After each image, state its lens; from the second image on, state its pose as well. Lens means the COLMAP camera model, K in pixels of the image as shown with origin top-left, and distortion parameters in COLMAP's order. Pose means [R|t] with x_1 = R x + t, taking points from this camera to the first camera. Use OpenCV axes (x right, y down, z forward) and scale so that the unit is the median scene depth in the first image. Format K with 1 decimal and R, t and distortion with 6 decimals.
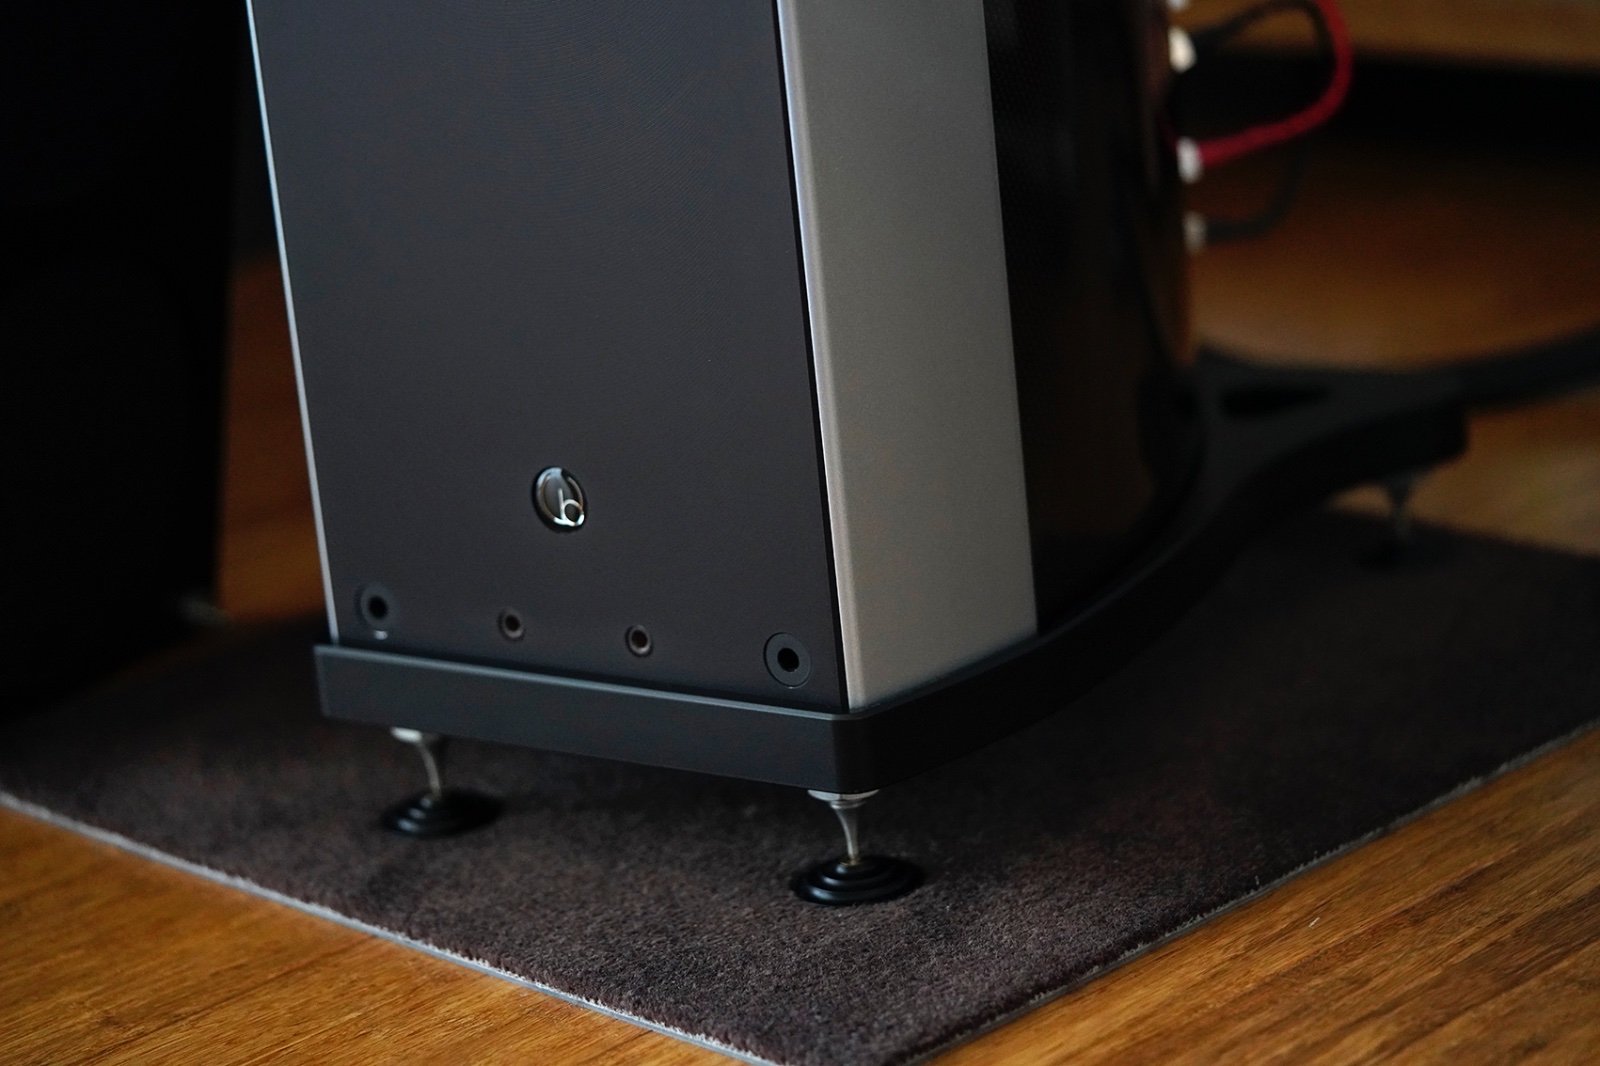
lens RADIAL K [[4139.4, 0, 799.1], [0, 4139.4, 533.4], [0, 0, 1]] dist [0.064080, 0.000000]
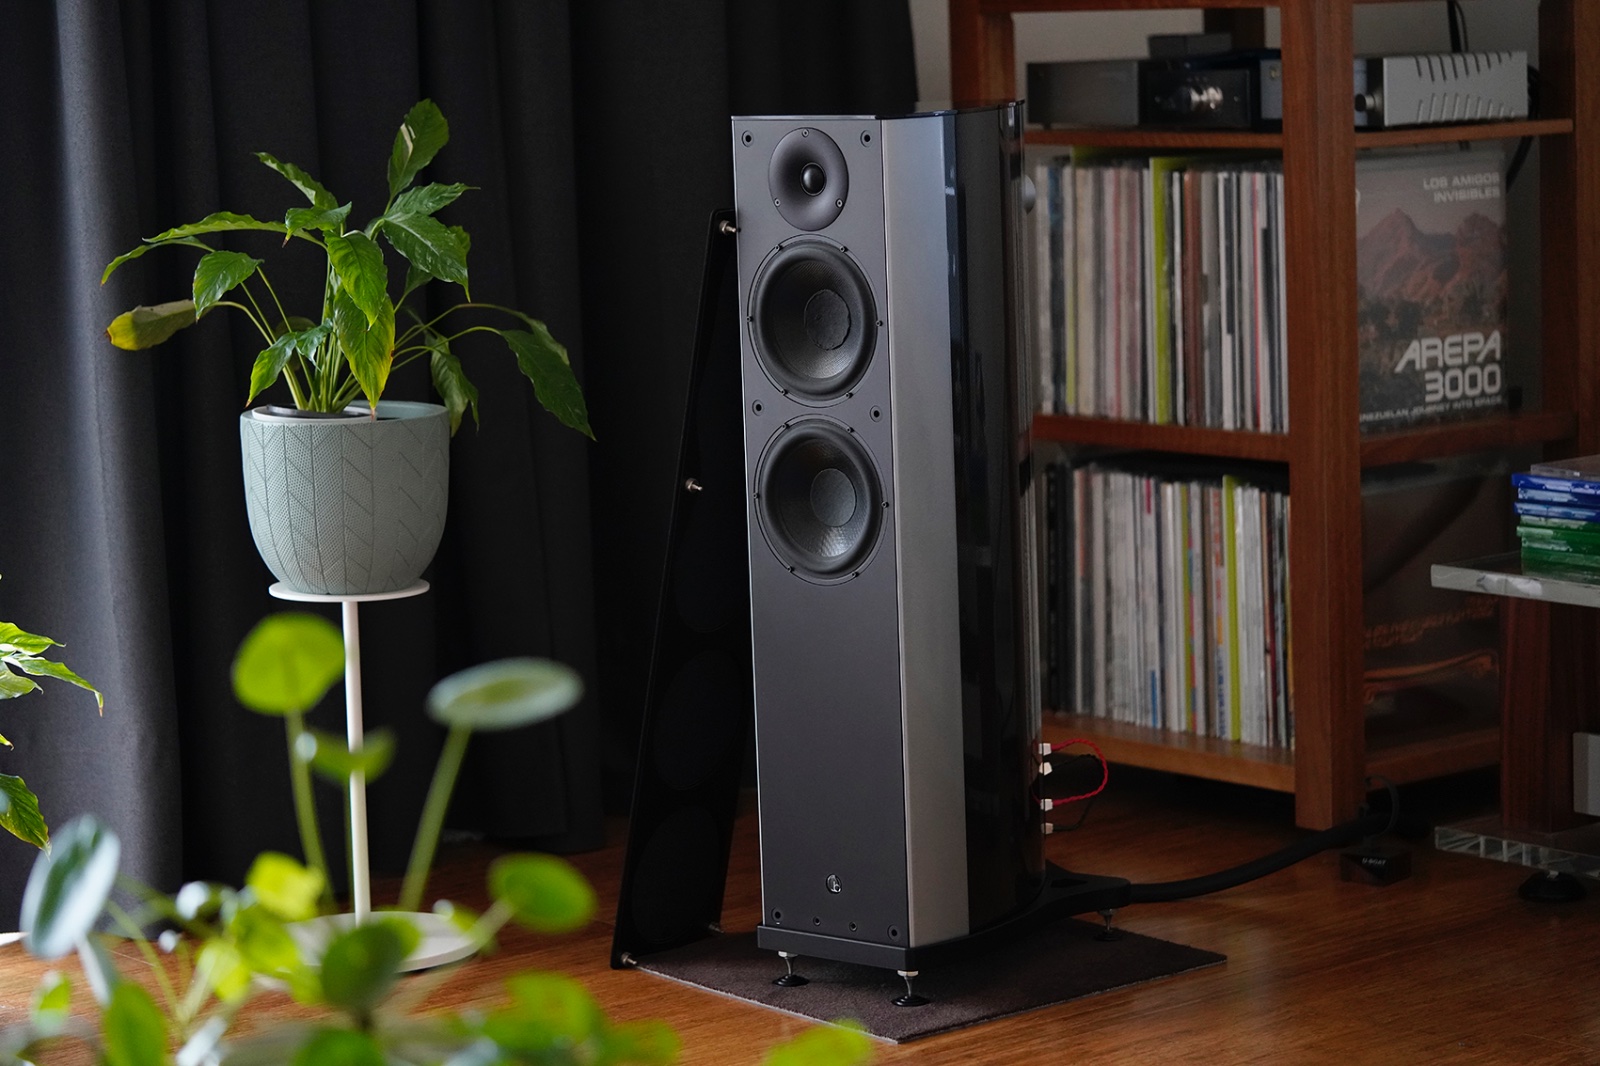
lens RADIAL K [[4139.4, 0, 799.5], [0, 4139.4, 533.2], [0, 0, 1]] dist [0.064080, 0.000000]
pose [[0.993218, 0.072624, -0.090799, 0.198646], [-0.086383, 0.983625, -0.158177, 0.243660], [0.077825, 0.164948, 0.983227, -2.356712]]
